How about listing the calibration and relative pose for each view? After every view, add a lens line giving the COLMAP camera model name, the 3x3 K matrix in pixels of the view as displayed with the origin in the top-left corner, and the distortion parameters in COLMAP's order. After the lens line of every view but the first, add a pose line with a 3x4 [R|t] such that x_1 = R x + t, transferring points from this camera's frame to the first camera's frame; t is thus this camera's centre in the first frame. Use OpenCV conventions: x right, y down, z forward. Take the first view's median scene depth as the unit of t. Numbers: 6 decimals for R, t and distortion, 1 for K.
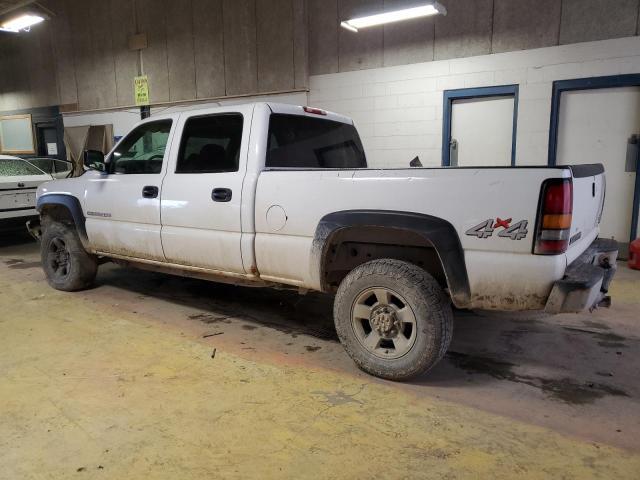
lens RADIAL K [[488.4, 0, 322.8], [0, 488.4, 239.0], [0, 0, 1]] dist [-0.009977, 0.008766]
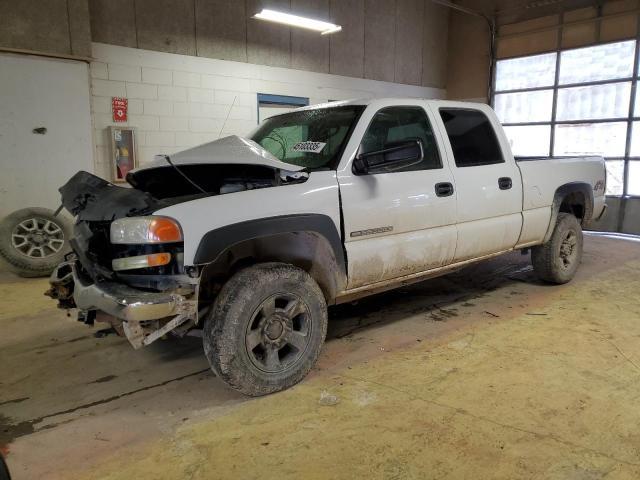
lens RADIAL K [[488.4, 0, 325.0], [0, 488.4, 237.2], [0, 0, 1]] dist [-0.009977, 0.008766]
pose [[0.274096, -0.149788, 0.949966, -1.237336], [0.161362, 0.980955, 0.108116, -0.138788], [-0.948068, 0.123654, 0.293046, 0.936738]]
